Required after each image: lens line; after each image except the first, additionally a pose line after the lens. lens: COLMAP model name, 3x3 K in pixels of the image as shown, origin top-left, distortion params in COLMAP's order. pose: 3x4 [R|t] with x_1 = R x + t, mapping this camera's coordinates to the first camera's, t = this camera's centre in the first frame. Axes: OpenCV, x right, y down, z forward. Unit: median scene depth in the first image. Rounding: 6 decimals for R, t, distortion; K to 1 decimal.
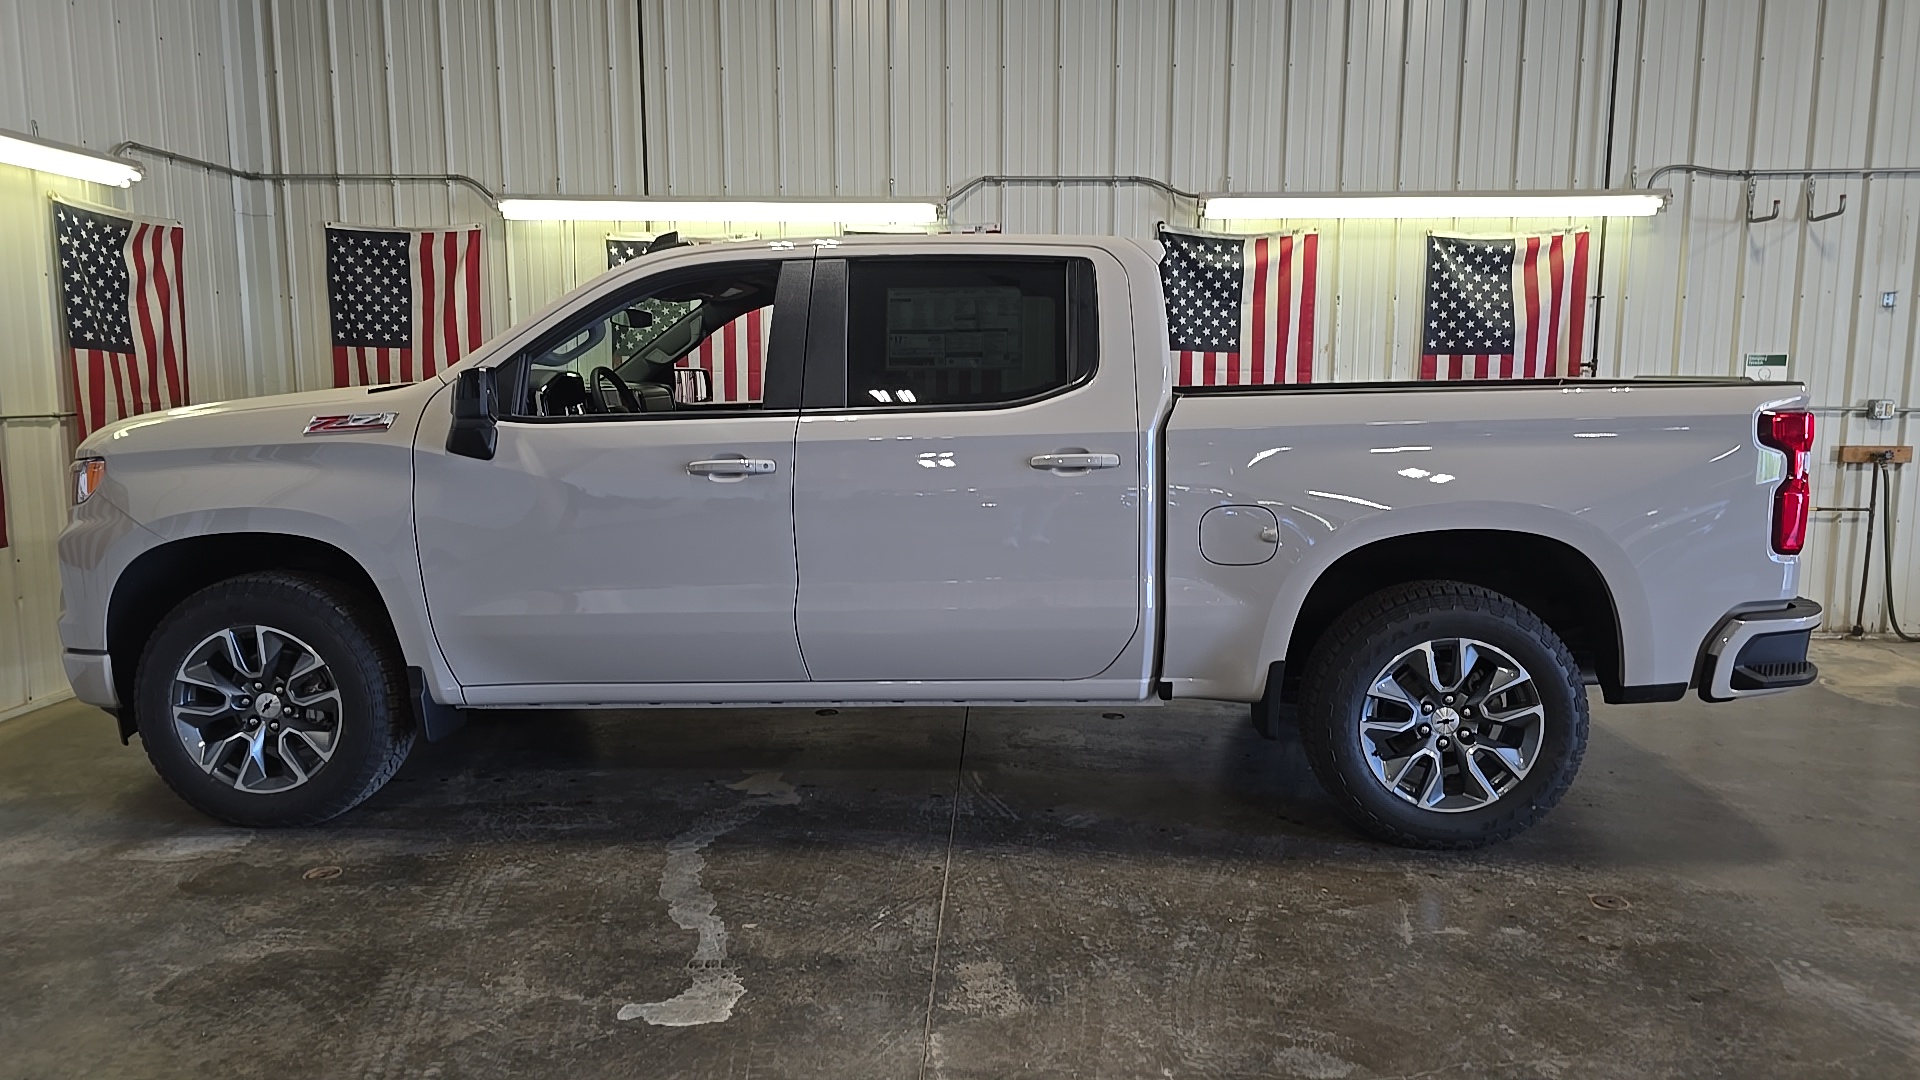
lens RADIAL K [[1296.2, 0, 950.5], [0, 1296.2, 553.1], [0, 0, 1]] dist [0.051901, -0.043245]
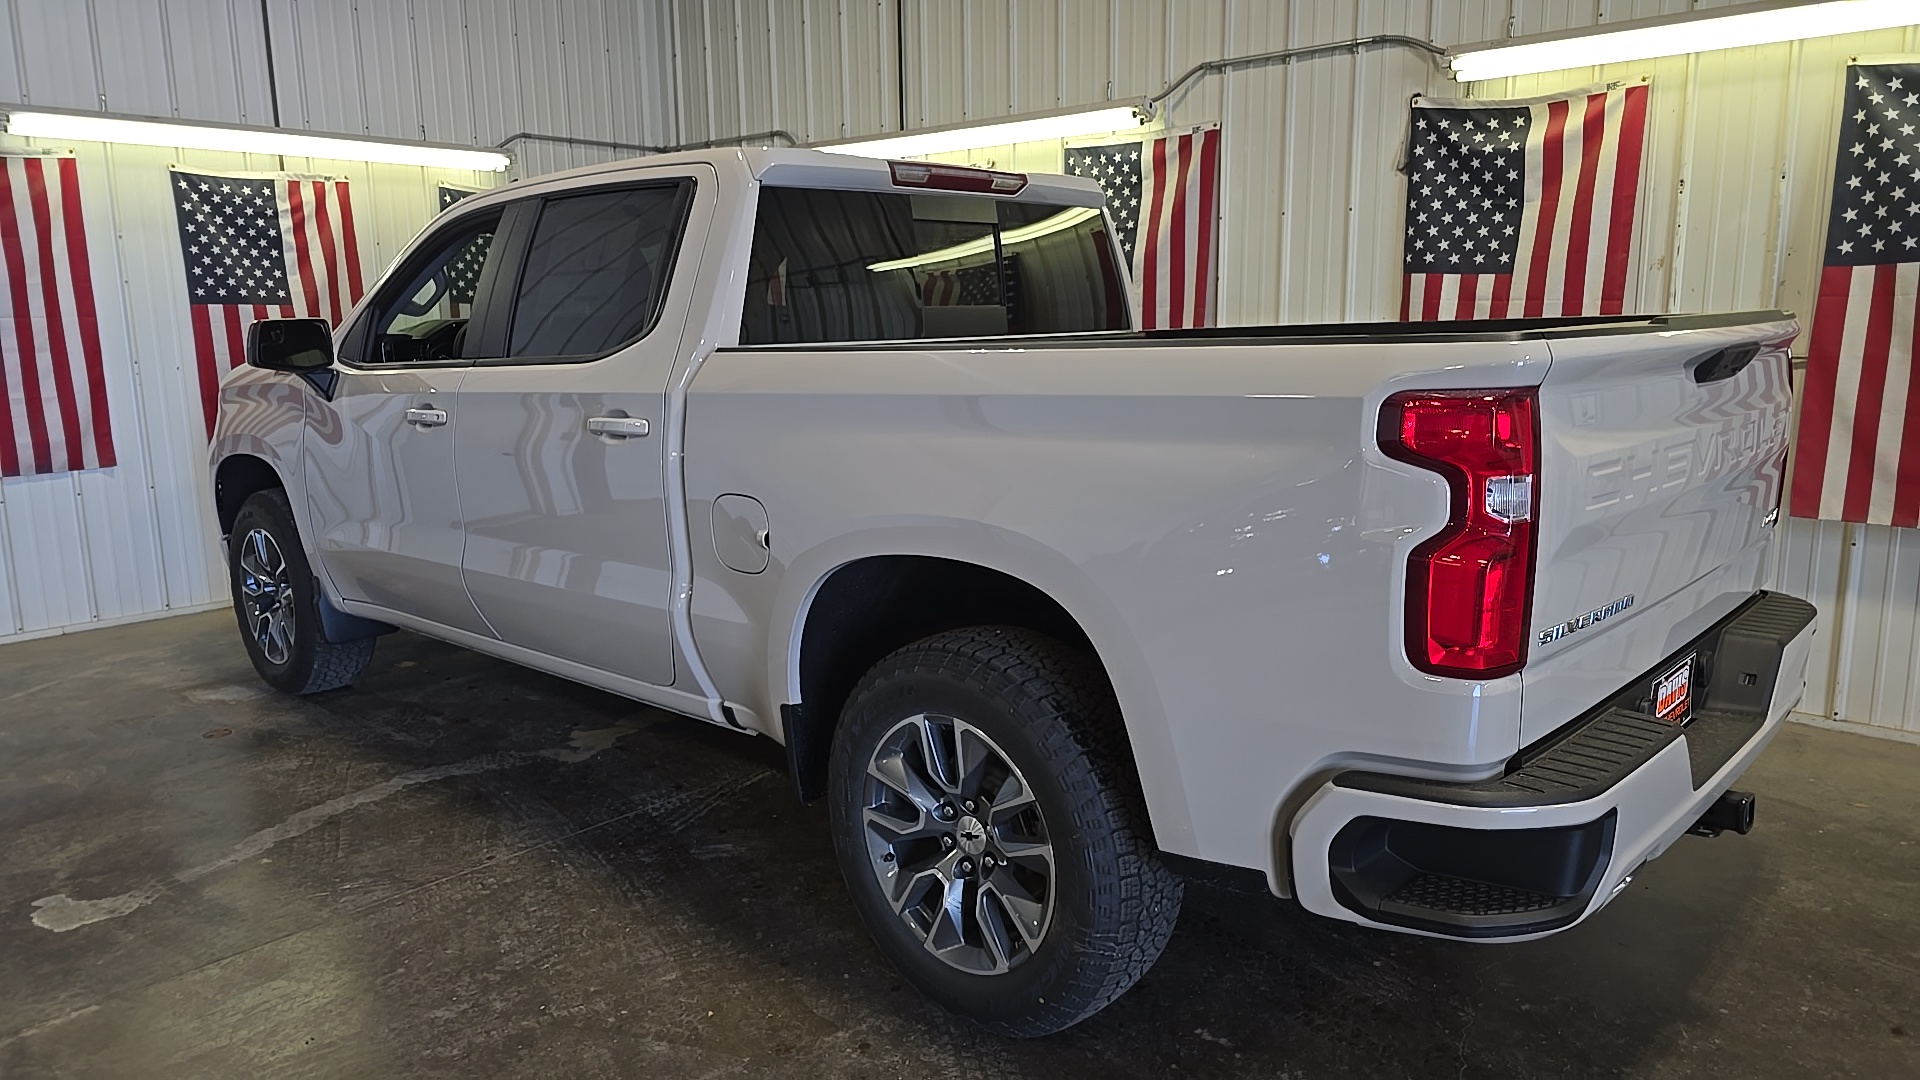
lens RADIAL K [[1296.2, 0, 958.7], [0, 1296.2, 539.9], [0, 0, 1]] dist [0.051901, -0.043245]
pose [[0.764021, 0.100509, -0.637314, 0.457091], [-0.072138, 0.994905, 0.070424, -0.041284], [0.641146, -0.007831, 0.767379, 0.278217]]
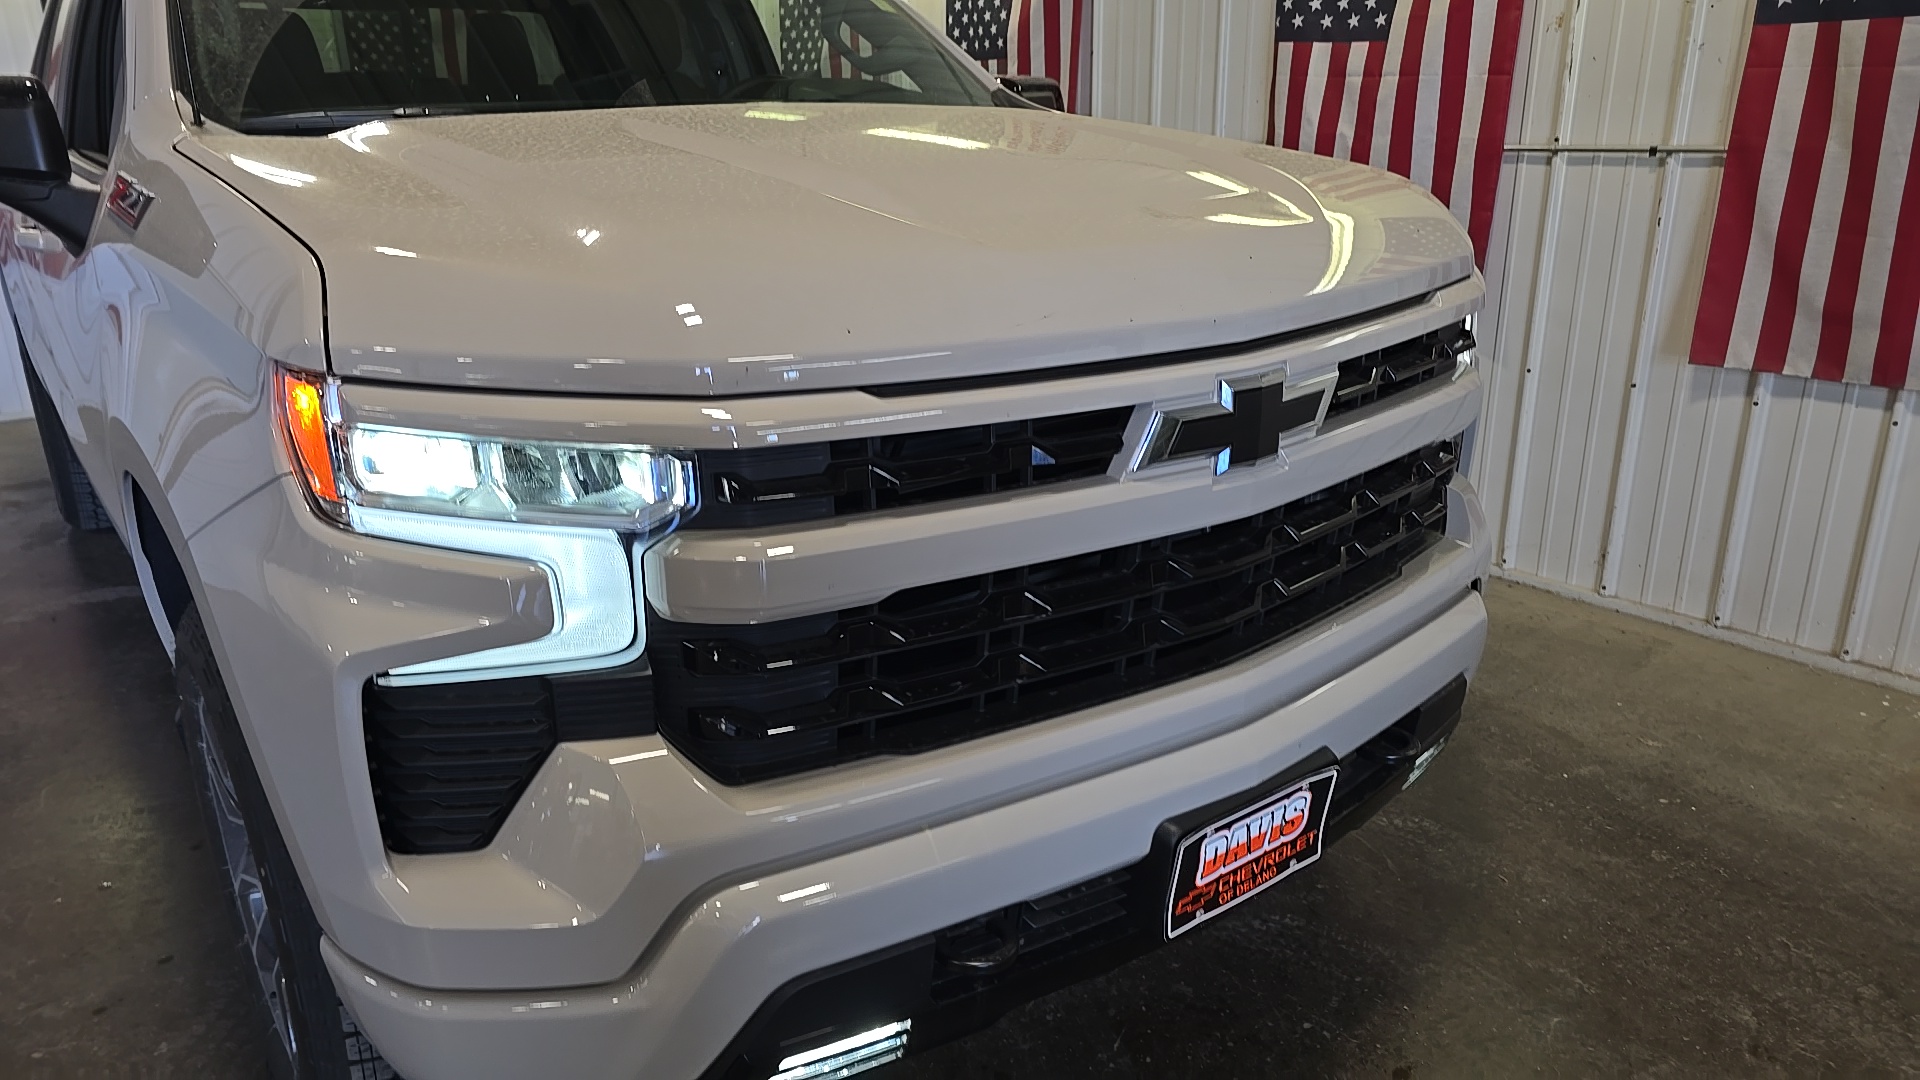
lens RADIAL K [[1296.2, 0, 967.1], [0, 1296.2, 540.8], [0, 0, 1]] dist [0.051901, -0.043245]
pose [[0.649865, 0.227802, -0.725108, 0.554352], [-0.087739, 0.970134, 0.226146, -0.060191], [0.754968, -0.083345, 0.650444, 0.498517]]
